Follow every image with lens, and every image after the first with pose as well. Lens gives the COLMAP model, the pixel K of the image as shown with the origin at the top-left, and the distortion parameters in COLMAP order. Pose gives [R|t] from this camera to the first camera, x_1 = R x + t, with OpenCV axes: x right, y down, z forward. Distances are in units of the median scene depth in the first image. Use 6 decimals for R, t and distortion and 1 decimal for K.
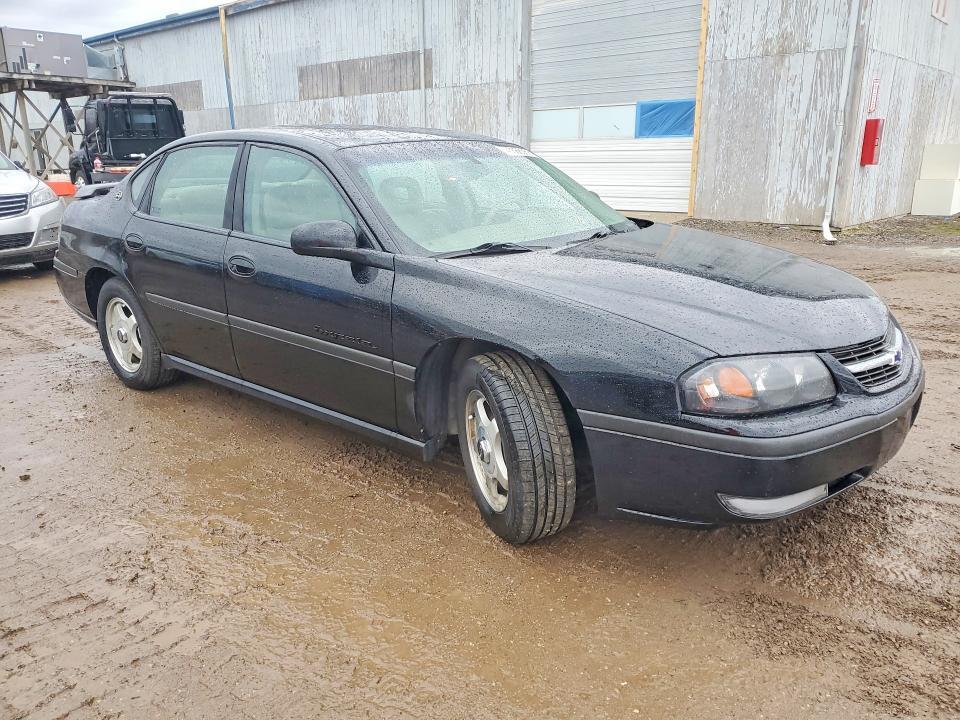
lens RADIAL K [[699.1, 0, 476.6], [0, 699.1, 362.4], [0, 0, 1]] dist [0.002619, 0.000006]
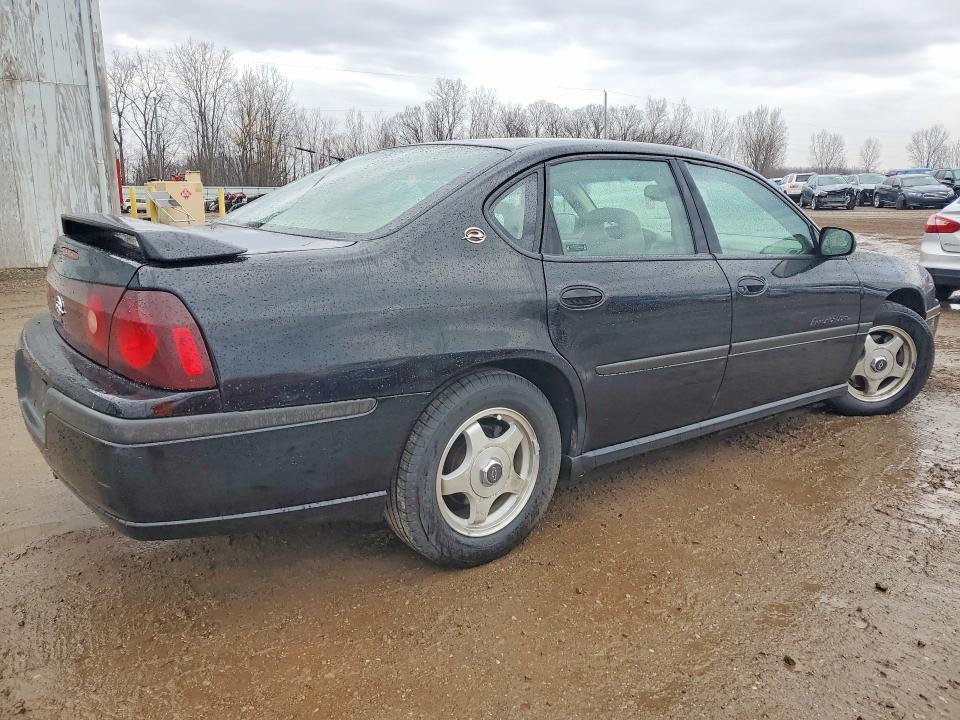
lens RADIAL K [[699.1, 0, 477.7], [0, 699.1, 356.7], [0, 0, 1]] dist [0.002619, 0.000006]
pose [[0.212056, -0.208105, 0.954843, -0.363439], [0.271372, 0.951177, 0.147039, -0.076968], [-0.938824, 0.227937, 0.258176, 0.299617]]
